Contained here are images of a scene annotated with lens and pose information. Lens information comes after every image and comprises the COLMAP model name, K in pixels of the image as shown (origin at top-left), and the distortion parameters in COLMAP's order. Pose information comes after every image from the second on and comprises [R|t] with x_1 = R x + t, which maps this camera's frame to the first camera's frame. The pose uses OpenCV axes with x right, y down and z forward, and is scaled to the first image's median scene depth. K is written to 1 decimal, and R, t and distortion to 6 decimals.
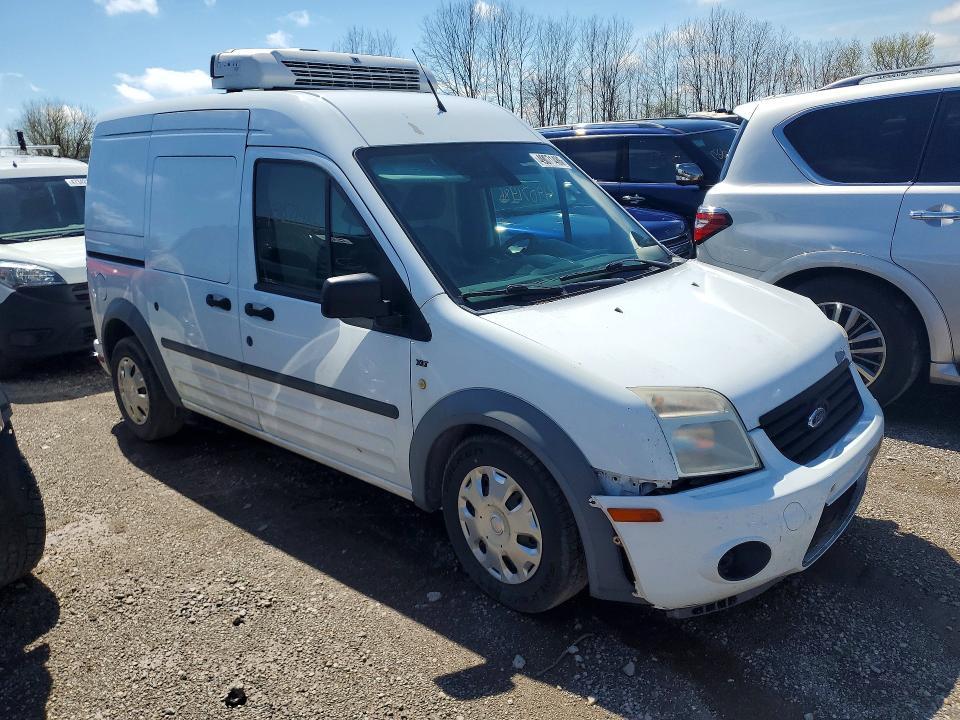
lens RADIAL K [[756.8, 0, 479.5], [0, 756.8, 359.9], [0, 0, 1]] dist [0.056060, -0.029710]
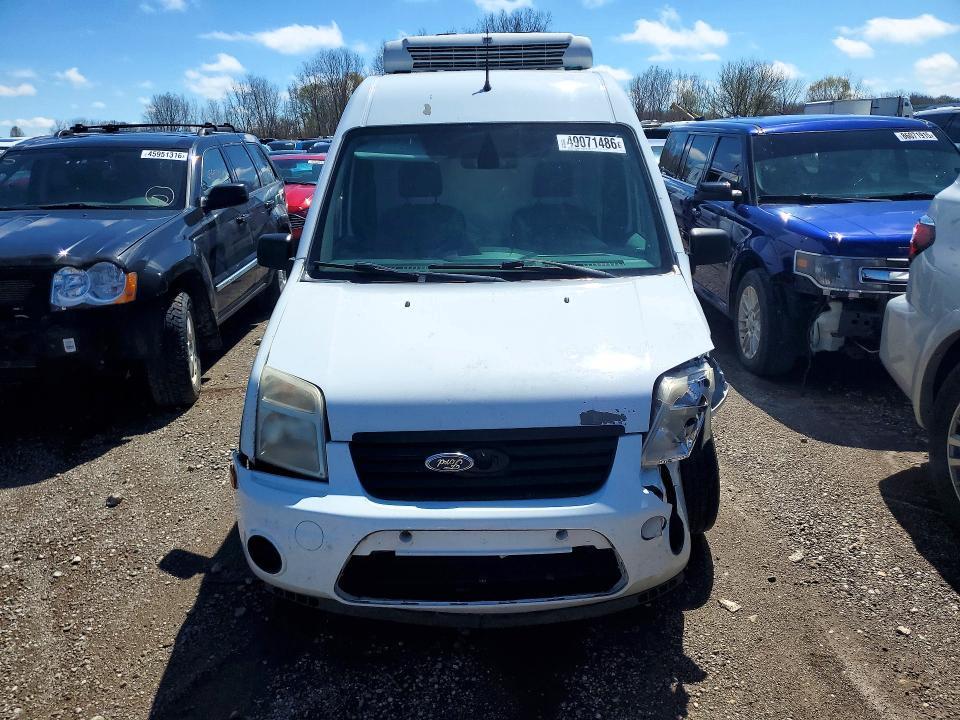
lens RADIAL K [[756.8, 0, 479.2], [0, 756.8, 360.6], [0, 0, 1]] dist [0.056060, -0.029710]
pose [[0.662500, 0.247437, -0.707014, 0.744281], [-0.208517, 0.967478, 0.143204, -0.120224], [0.719454, 0.052551, 0.692549, 0.302149]]
